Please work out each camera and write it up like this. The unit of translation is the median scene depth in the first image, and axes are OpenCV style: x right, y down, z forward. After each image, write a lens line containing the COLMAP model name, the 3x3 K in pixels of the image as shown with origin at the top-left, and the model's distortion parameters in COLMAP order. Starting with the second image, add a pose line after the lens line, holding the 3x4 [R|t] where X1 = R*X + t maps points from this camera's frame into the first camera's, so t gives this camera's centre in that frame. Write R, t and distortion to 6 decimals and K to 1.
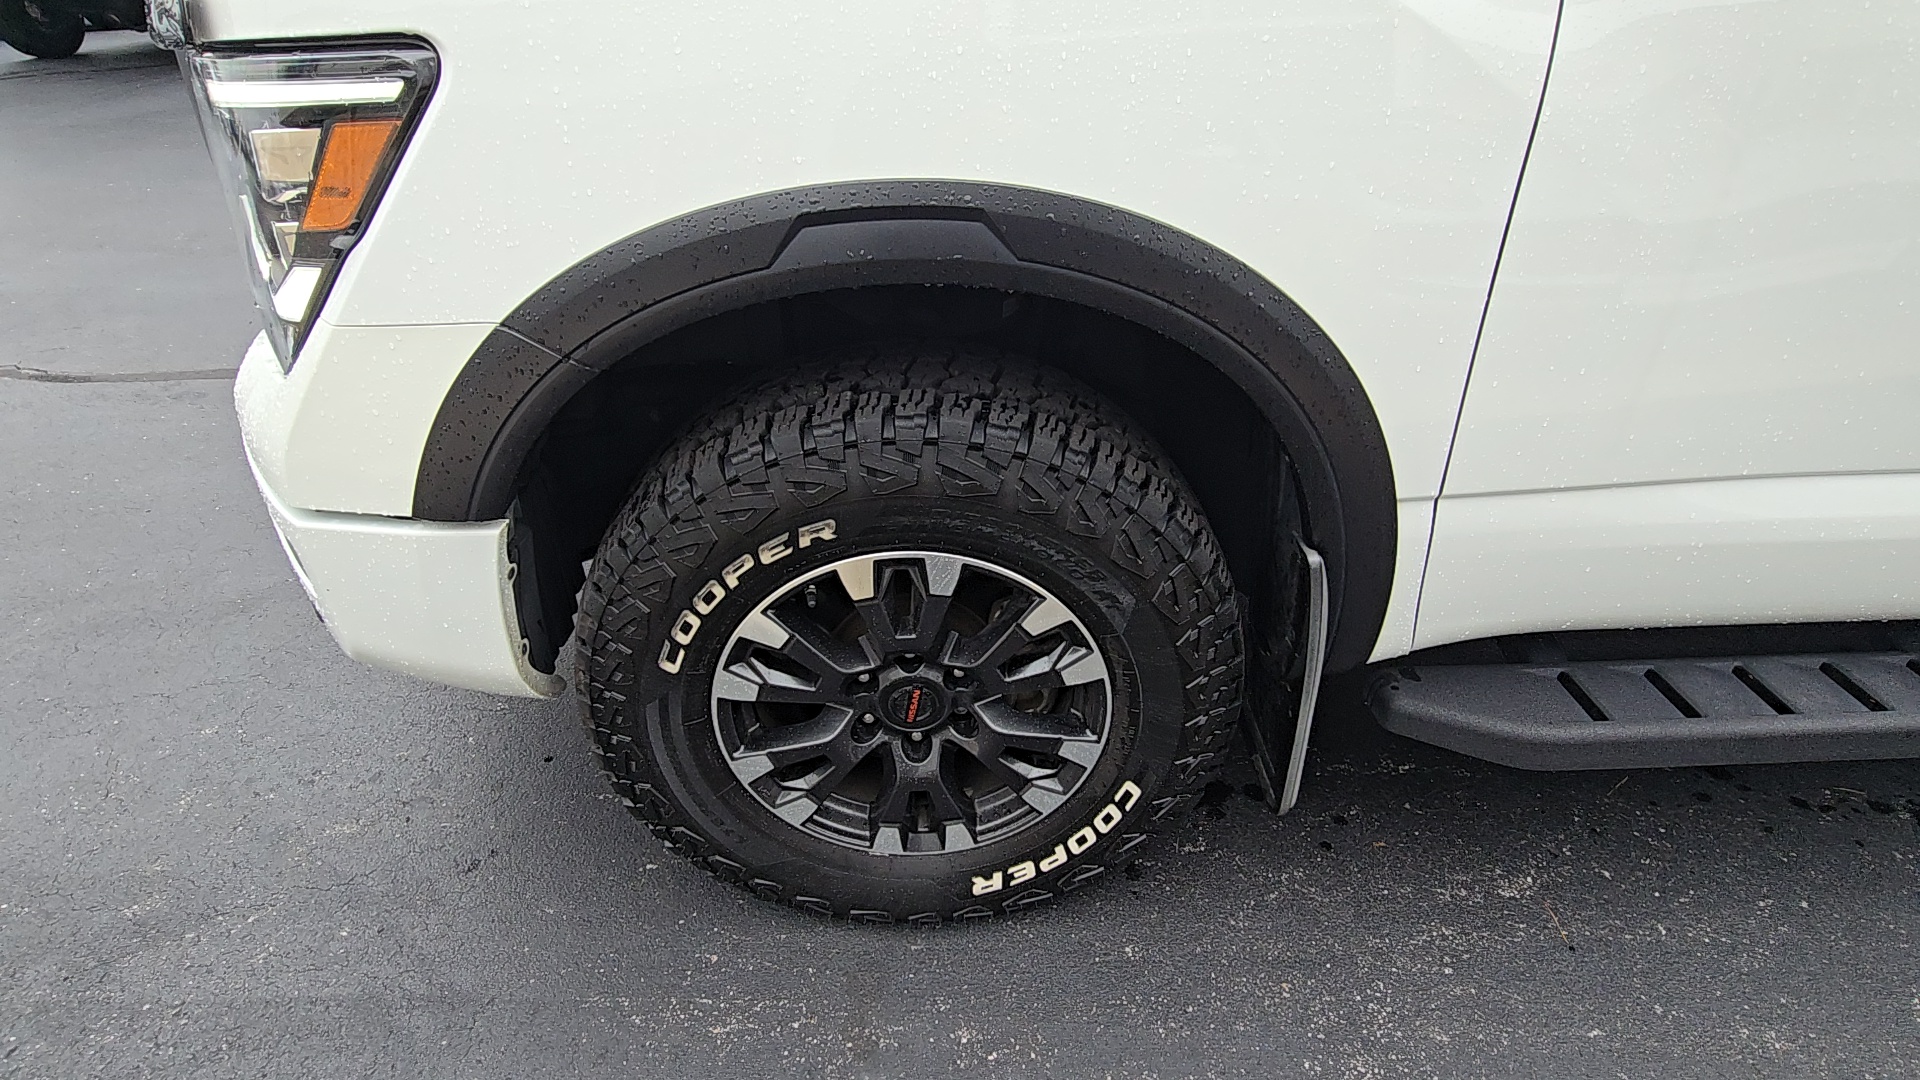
lens RADIAL K [[966.3, 0, 931.1], [0, 966.3, 541.9], [0, 0, 1]] dist [0.000865, -0.000877]
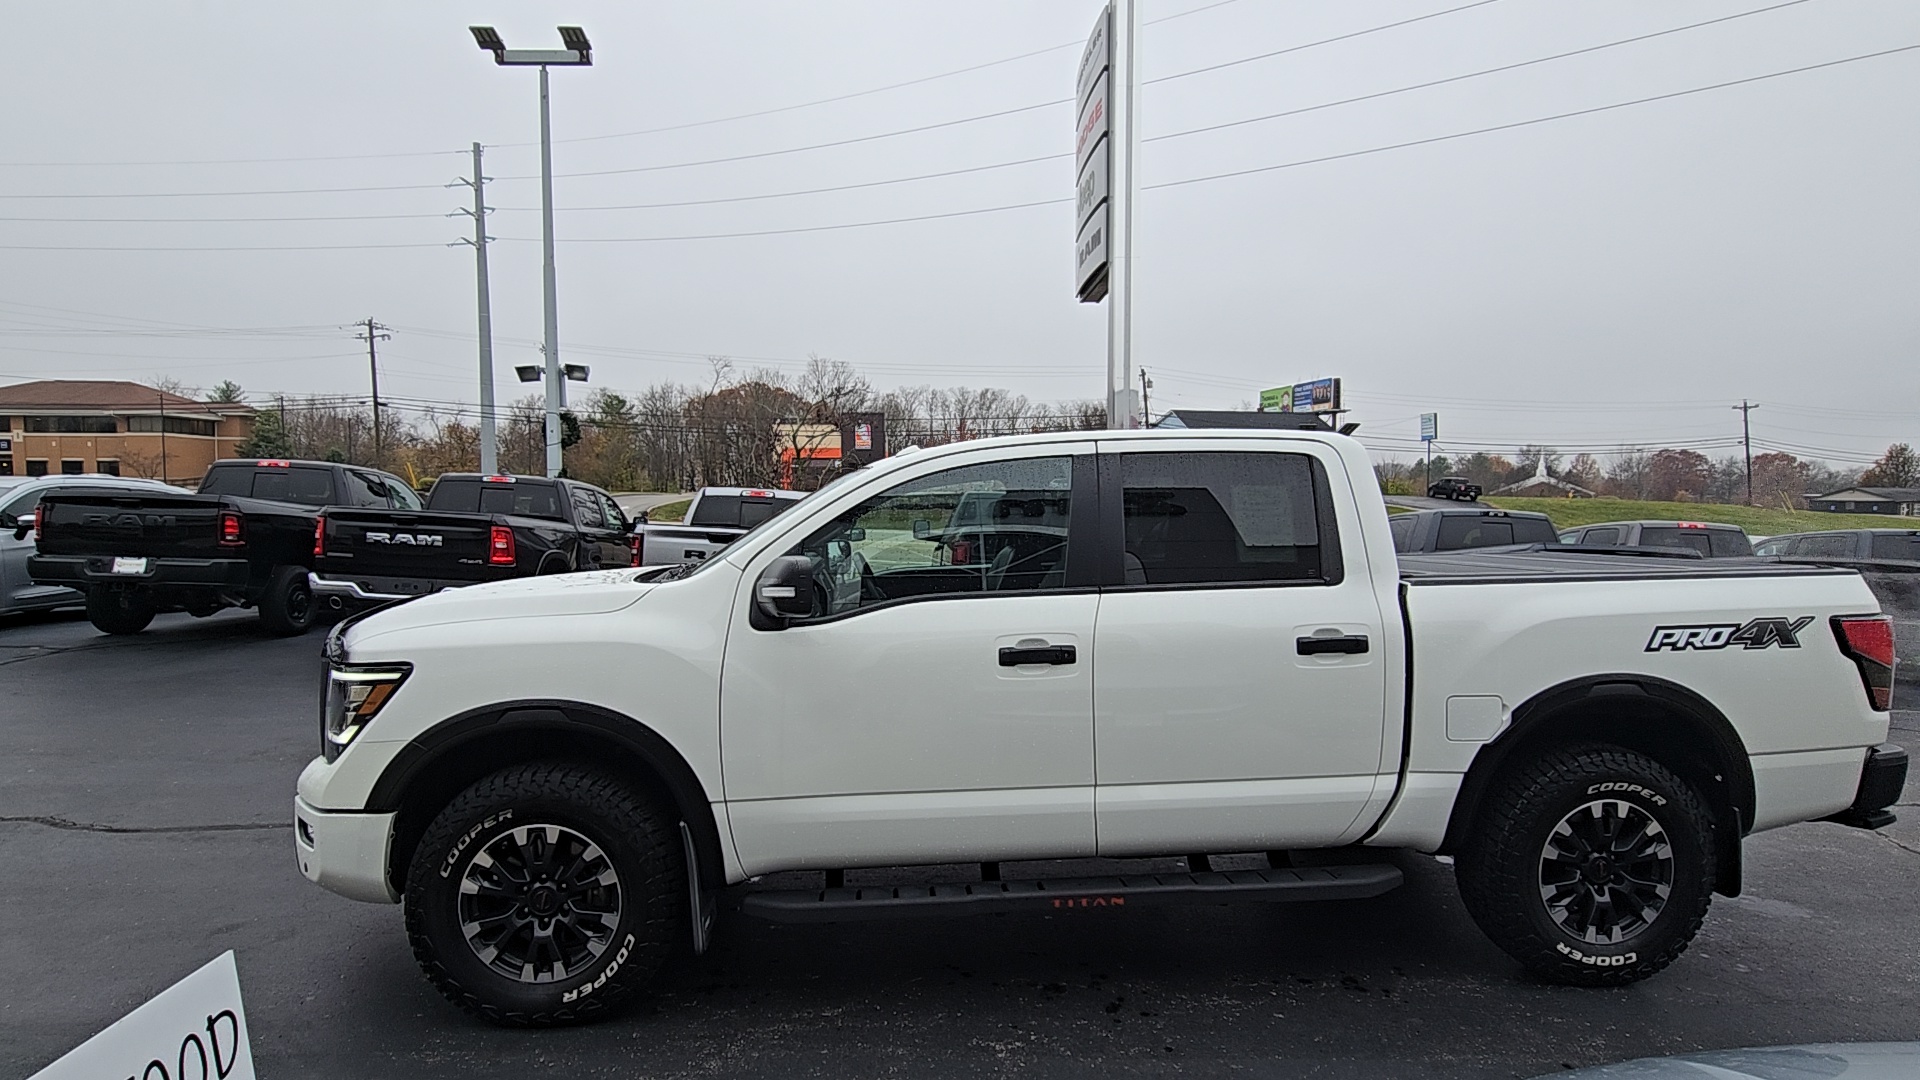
lens RADIAL K [[966.3, 0, 950.4], [0, 966.3, 542.2], [0, 0, 1]] dist [0.000865, -0.000877]
pose [[0.997779, 0.009953, 0.065857, 0.928407], [0.025784, 0.853959, -0.519700, 0.761728], [-0.061412, 0.520245, 0.851806, -1.811842]]
